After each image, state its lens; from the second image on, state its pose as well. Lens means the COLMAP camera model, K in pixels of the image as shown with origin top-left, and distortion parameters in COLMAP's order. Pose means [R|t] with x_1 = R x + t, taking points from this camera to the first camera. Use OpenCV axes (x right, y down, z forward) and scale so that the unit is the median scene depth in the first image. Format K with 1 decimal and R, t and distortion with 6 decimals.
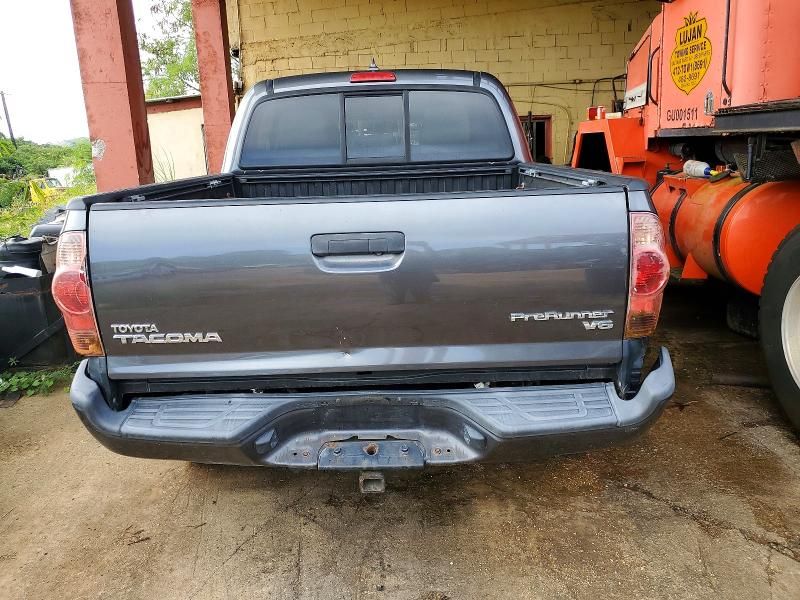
lens RADIAL K [[635.0, 0, 395.2], [0, 635.0, 267.1], [0, 0, 1]] dist [0.023295, -0.001036]
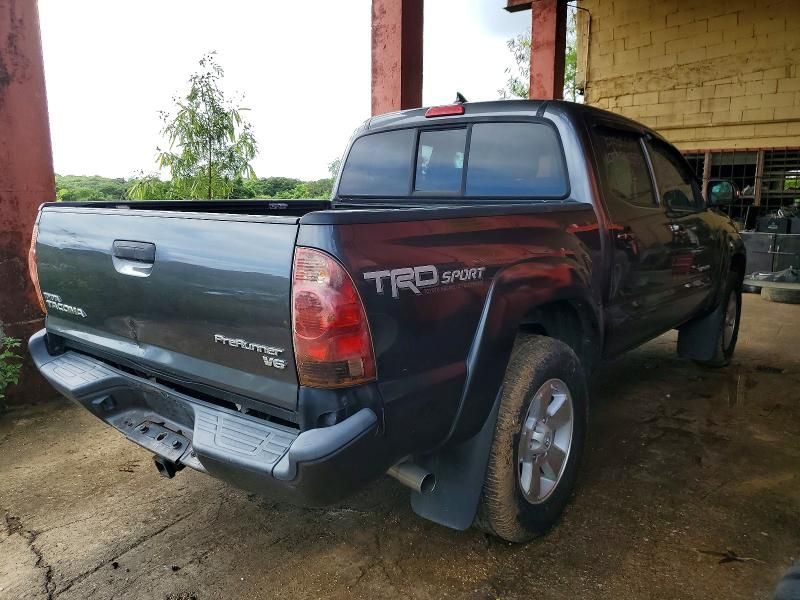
lens RADIAL K [[635.0, 0, 395.2], [0, 635.0, 267.1], [0, 0, 1]] dist [0.023295, -0.001036]
pose [[0.781031, 0.112973, -0.614189, 0.777388], [-0.149481, 0.988730, -0.008221, -0.051703], [0.606338, 0.098230, 0.789116, 0.267766]]
